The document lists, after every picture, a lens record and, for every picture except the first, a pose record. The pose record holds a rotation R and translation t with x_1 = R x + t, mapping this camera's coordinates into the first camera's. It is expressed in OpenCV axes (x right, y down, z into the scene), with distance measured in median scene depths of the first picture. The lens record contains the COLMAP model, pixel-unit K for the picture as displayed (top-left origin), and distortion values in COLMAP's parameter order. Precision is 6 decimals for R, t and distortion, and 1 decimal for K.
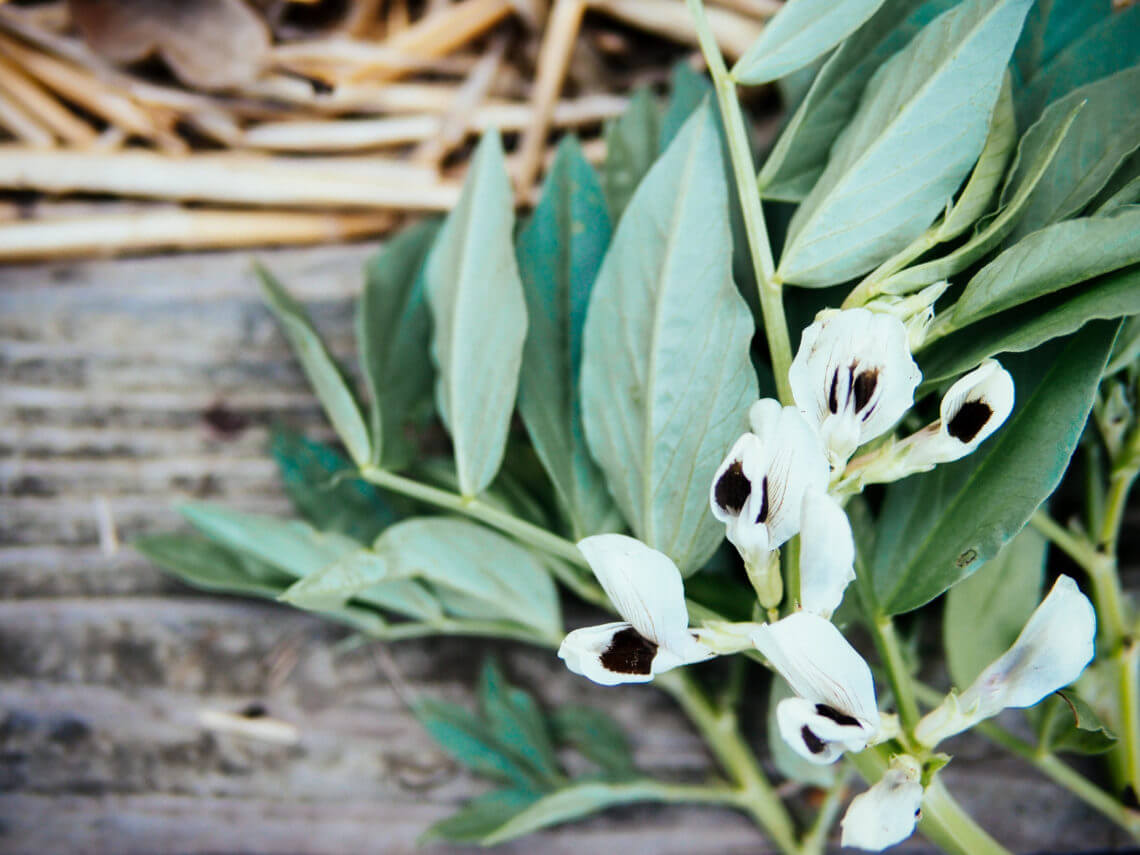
lens RADIAL K [[2989.3, 0, 568.9], [0, 2989.3, 428.1], [0, 0, 1]] dist [0.074668, 1.026341]
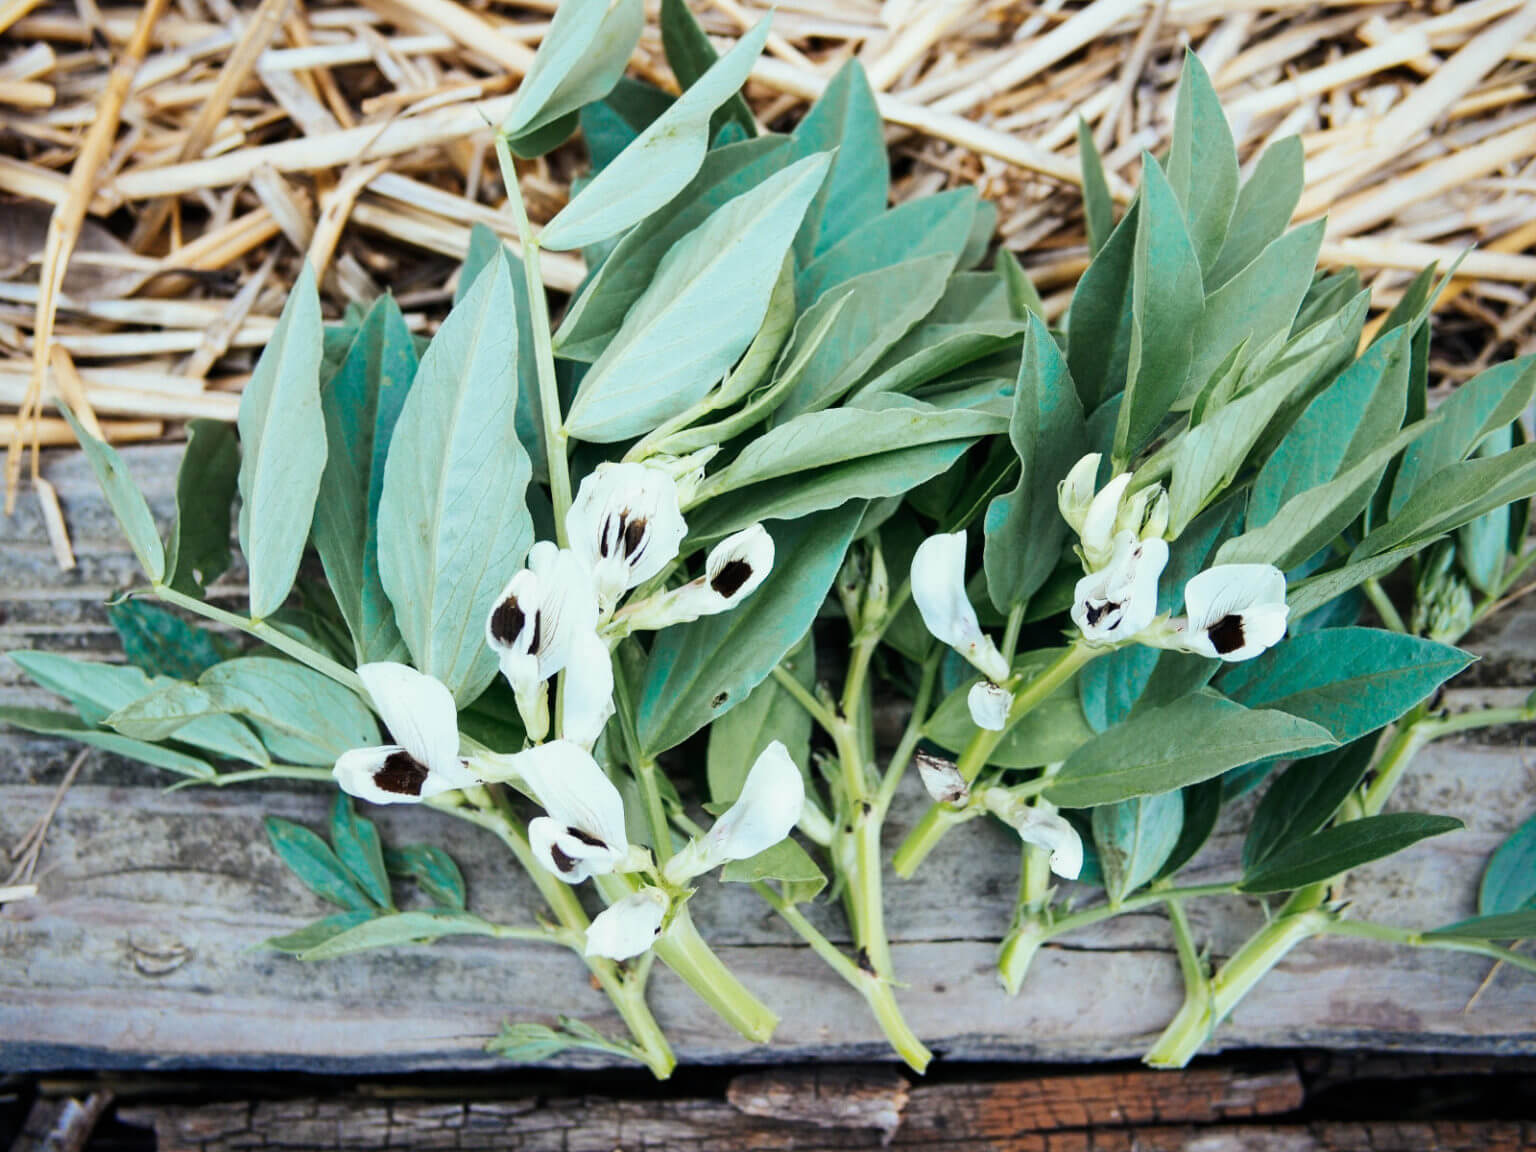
lens RADIAL K [[4027.6, 0, 766.5], [0, 4027.6, 576.8], [0, 0, 1]] dist [0.074668, 1.026341]
pose [[0.992227, 0.067202, 0.104739, -0.005811], [-0.064651, 0.997527, -0.027567, 0.036818], [-0.106333, 0.020581, 0.994118, -0.441327]]
